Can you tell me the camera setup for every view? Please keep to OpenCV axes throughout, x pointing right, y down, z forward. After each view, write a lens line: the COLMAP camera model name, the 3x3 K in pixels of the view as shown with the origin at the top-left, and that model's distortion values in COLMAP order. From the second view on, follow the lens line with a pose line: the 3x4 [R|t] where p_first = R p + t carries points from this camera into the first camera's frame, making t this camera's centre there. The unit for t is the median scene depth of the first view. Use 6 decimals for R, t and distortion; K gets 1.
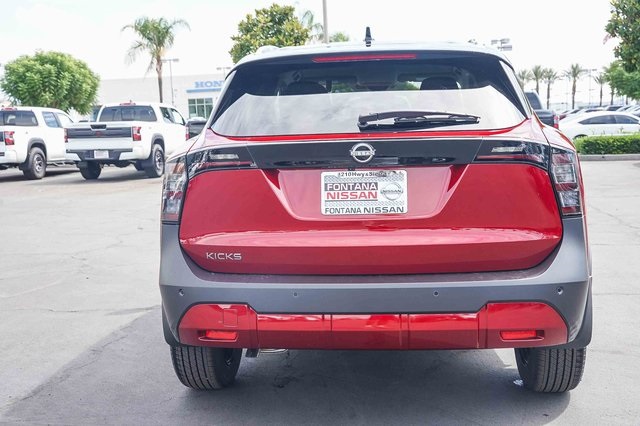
lens RADIAL K [[765.2, 0, 318.9], [0, 765.2, 215.4], [0, 0, 1]] dist [0.059385, 0.000000]
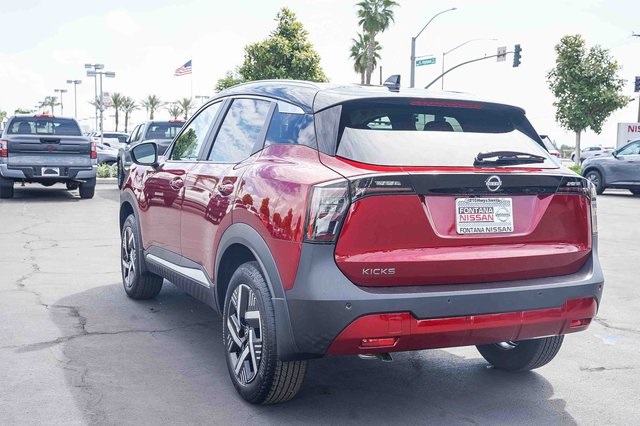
lens RADIAL K [[765.2, 0, 322.6], [0, 765.2, 212.5], [0, 0, 1]] dist [0.059385, 0.000000]
pose [[0.845917, 0.009287, 0.533233, -0.804987], [0.010471, 0.999366, -0.034018, 0.004579], [-0.533211, 0.034360, 0.845284, 0.097179]]
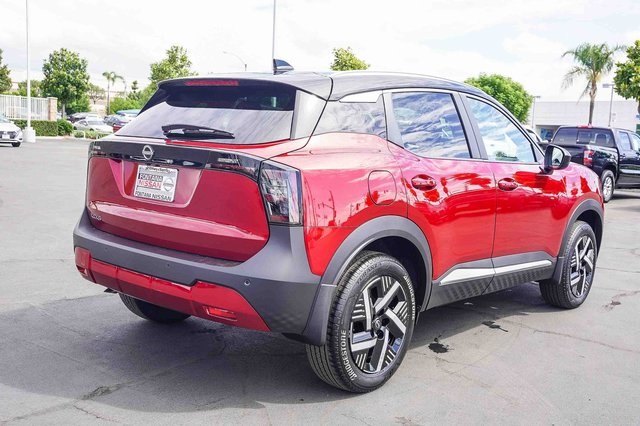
lens RADIAL K [[717.4, 0, 321.5], [0, 717.4, 212.0], [0, 0, 1]] dist [0.028126, 0.000000]
pose [[0.806068, 0.136181, -0.575941, 1.001446], [-0.148341, 0.988591, 0.026140, -0.054574], [0.572930, 0.064365, 0.817073, 0.147017]]
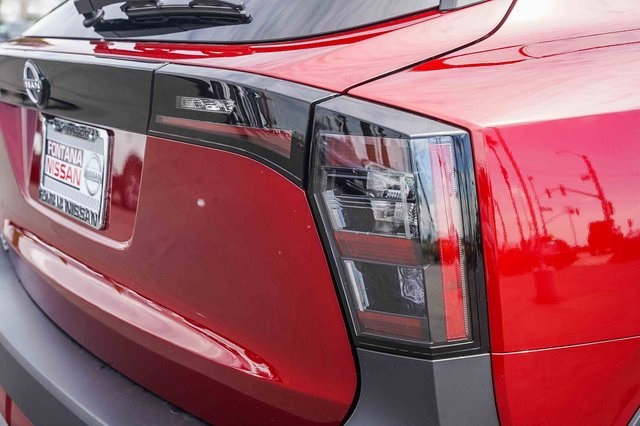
lens RADIAL K [[876.5, 0, 323.5], [0, 876.5, 215.5], [0, 0, 1]] dist [0.104456, 0.000000]
pose [[0.636958, 0.180565, -0.749453, 0.557817], [-0.089699, 0.982938, 0.160584, -0.100866], [0.765662, -0.035060, 0.642287, 0.759039]]
